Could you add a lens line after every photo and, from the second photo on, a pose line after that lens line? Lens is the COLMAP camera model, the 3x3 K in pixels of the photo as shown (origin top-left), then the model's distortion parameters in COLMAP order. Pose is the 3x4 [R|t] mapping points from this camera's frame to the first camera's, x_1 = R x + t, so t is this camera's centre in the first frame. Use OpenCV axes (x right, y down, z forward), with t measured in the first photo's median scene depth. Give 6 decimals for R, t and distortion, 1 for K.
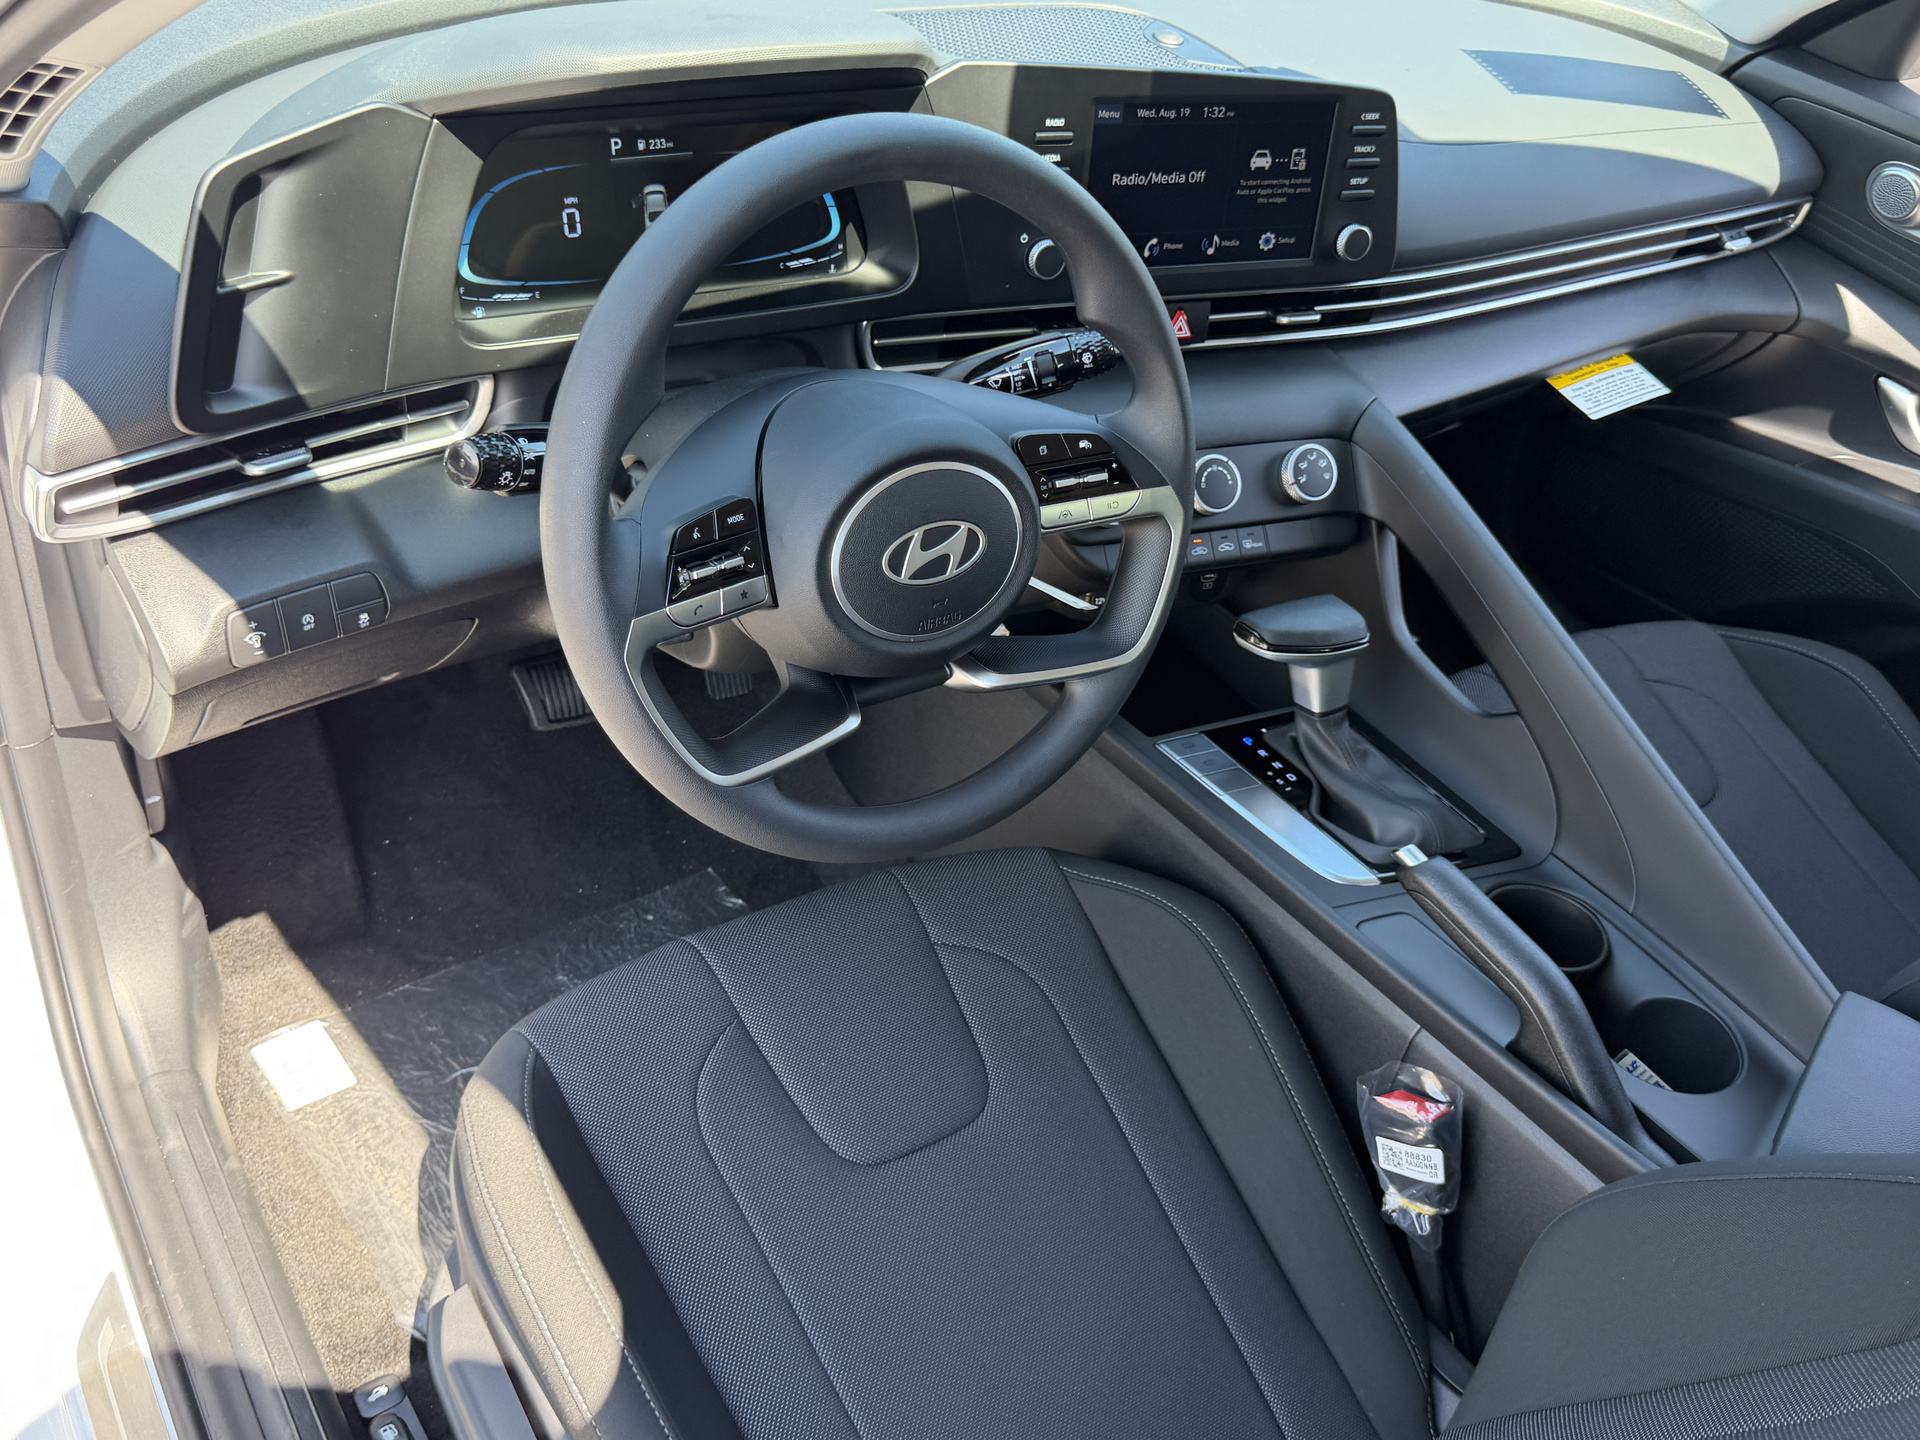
lens RADIAL K [[1713.6, 0, 960.0], [0, 1713.6, 720.0], [0, 0, 1]] dist [0.175322, -0.387436]
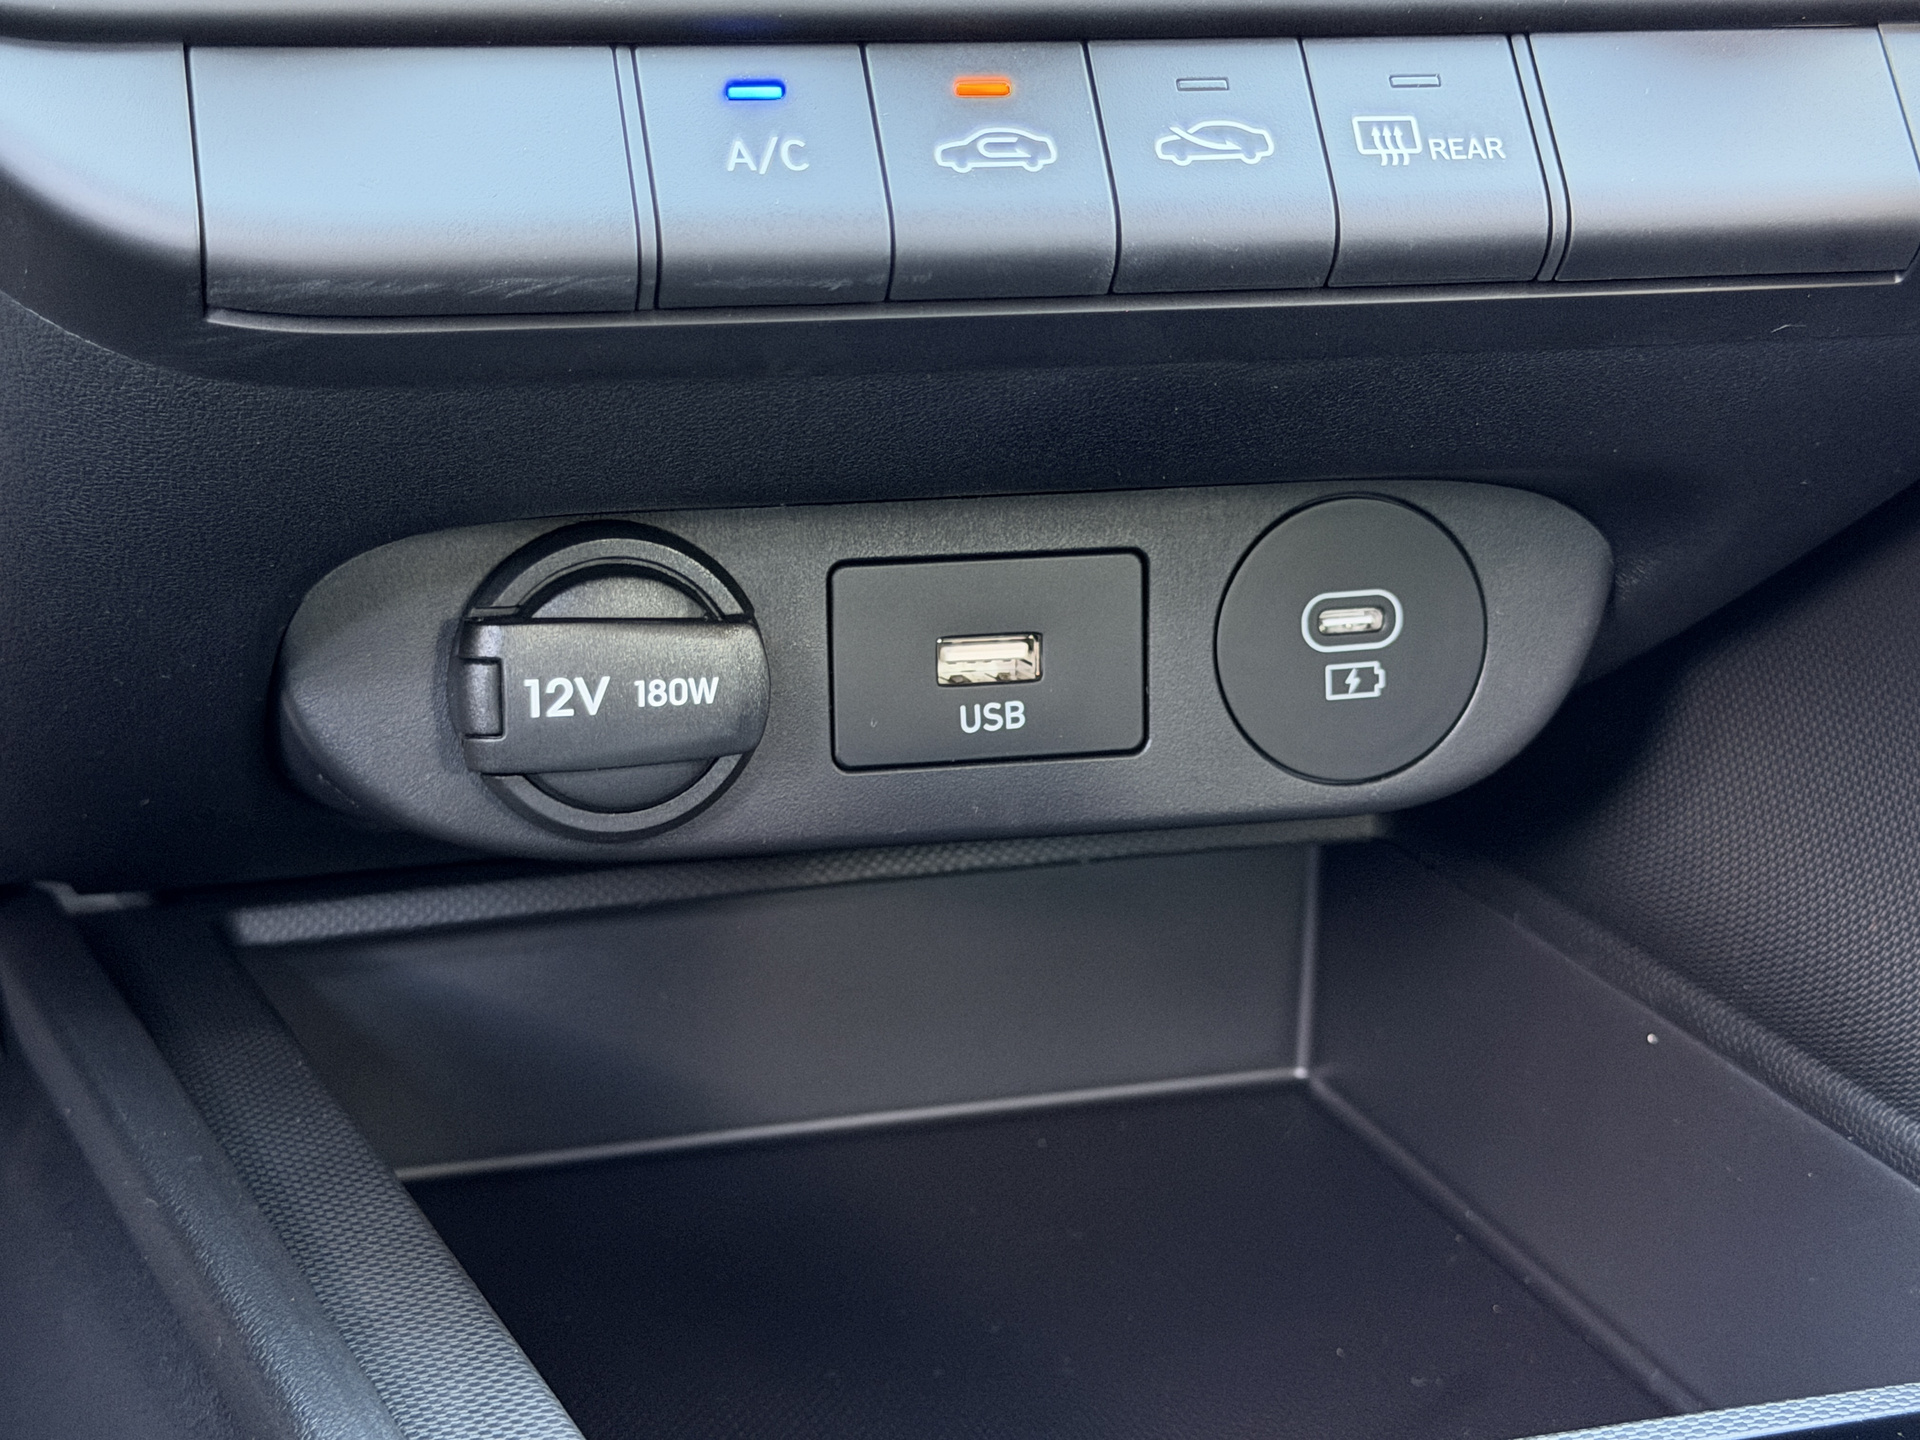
lens RADIAL K [[3333.8, 0, 960.0], [0, 3333.8, 720.0], [0, 0, 1]] dist [0.086355, 0.120418]
pose [[0.978526, -0.043175, -0.201551, 0.194648], [-0.019128, 0.954577, -0.297350, 0.024617], [0.205234, 0.294820, 0.933253, 0.792469]]
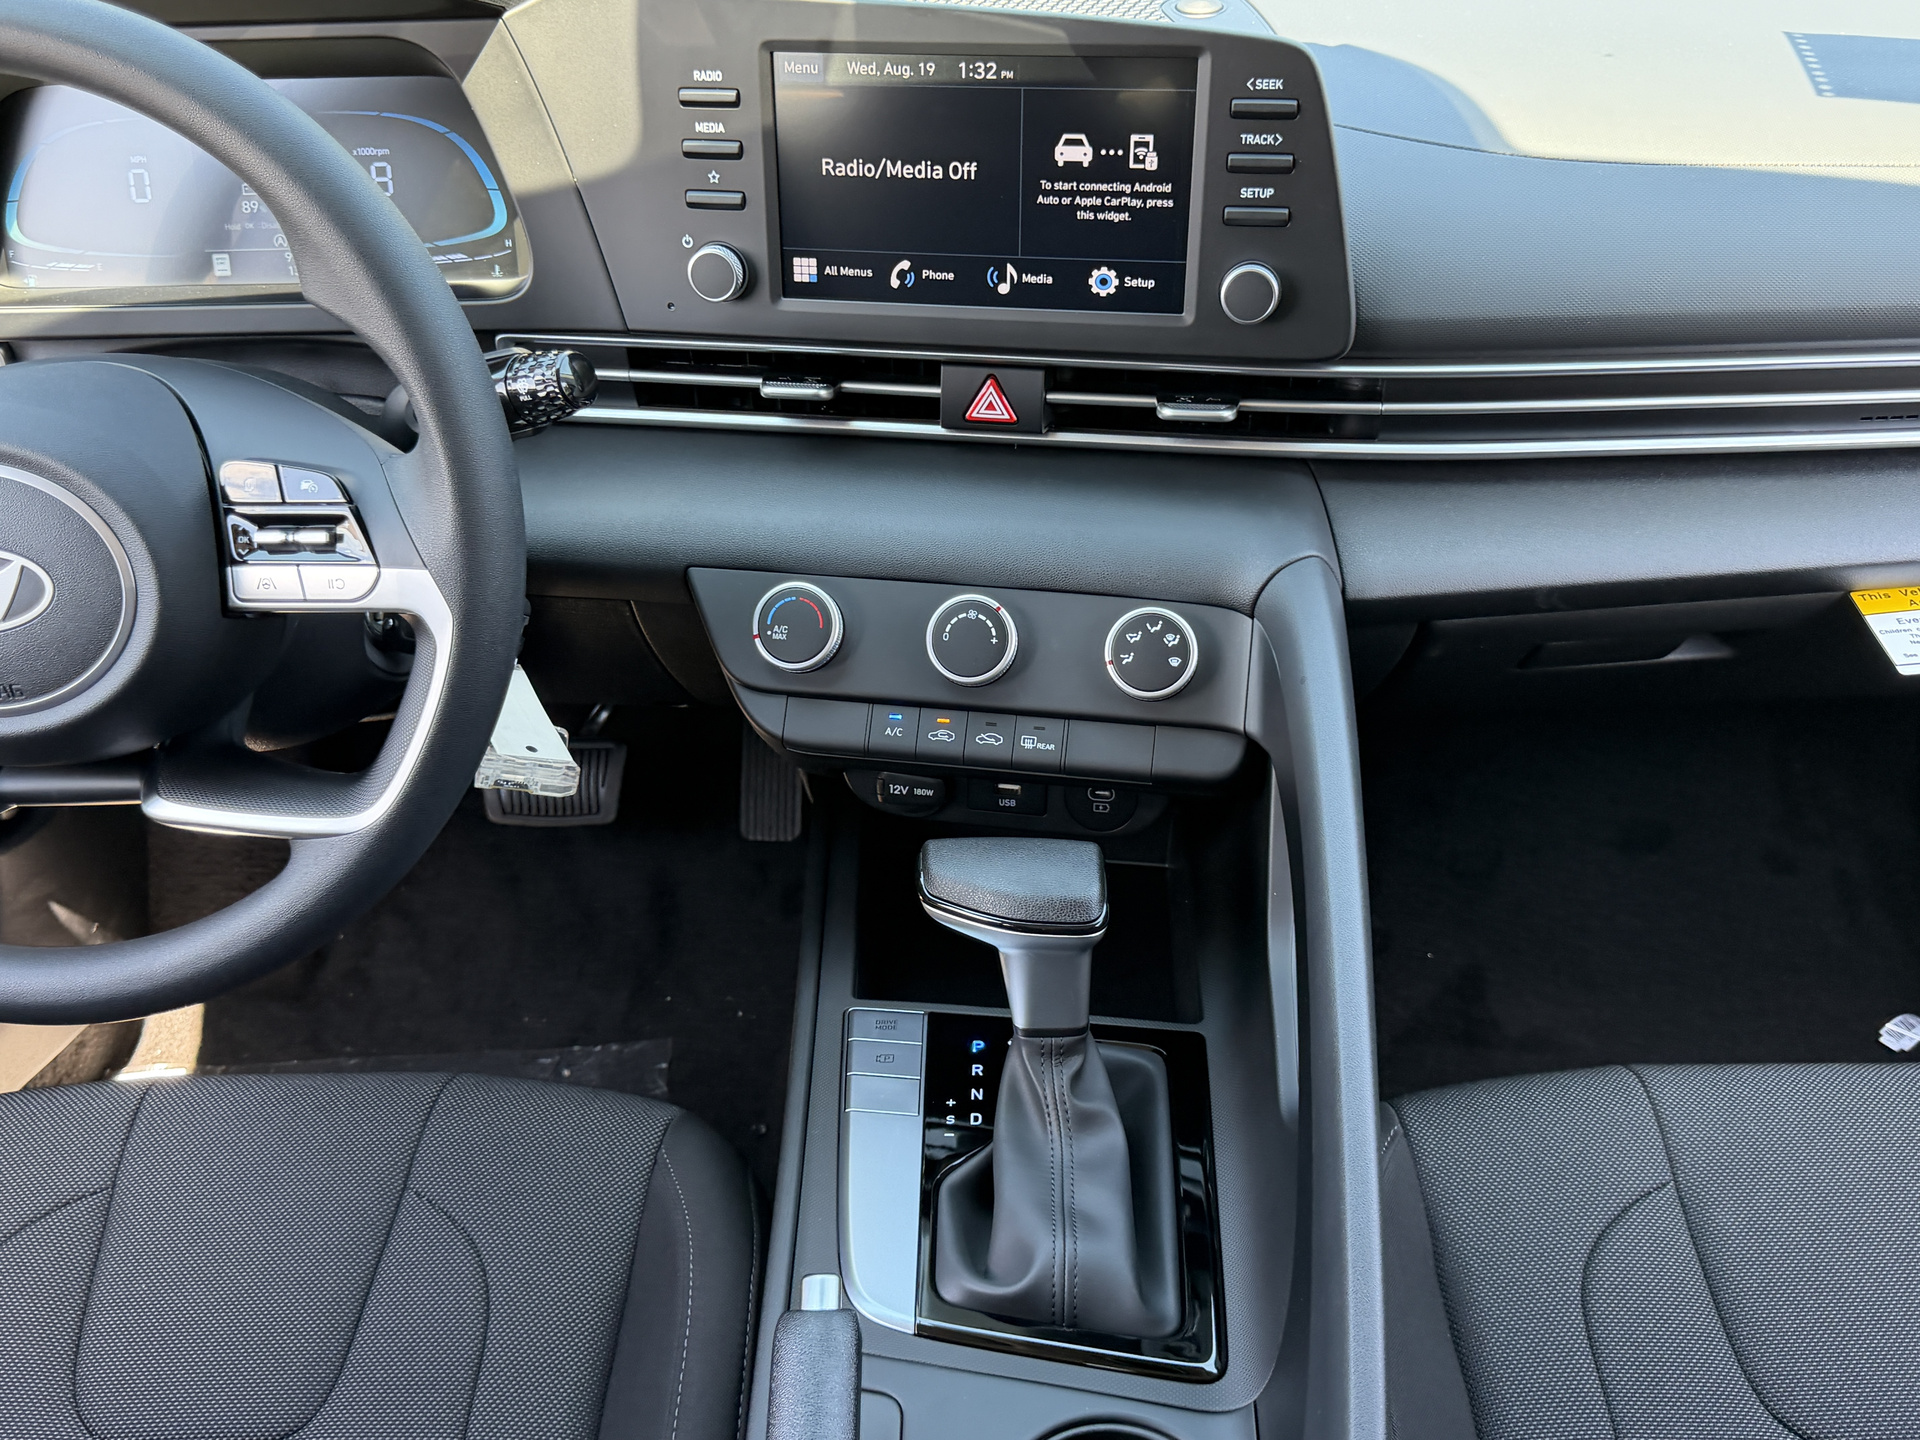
lens RADIAL K [[1782.4, 0, 943.9], [0, 1782.4, 726.3], [0, 0, 1]] dist [0.193193, -0.468933]
pose [[0.810410, 0.180410, -0.557394, 0.536048], [-0.234410, 0.971783, -0.026281, -0.087172], [0.536924, 0.151957, 0.829832, 0.452291]]
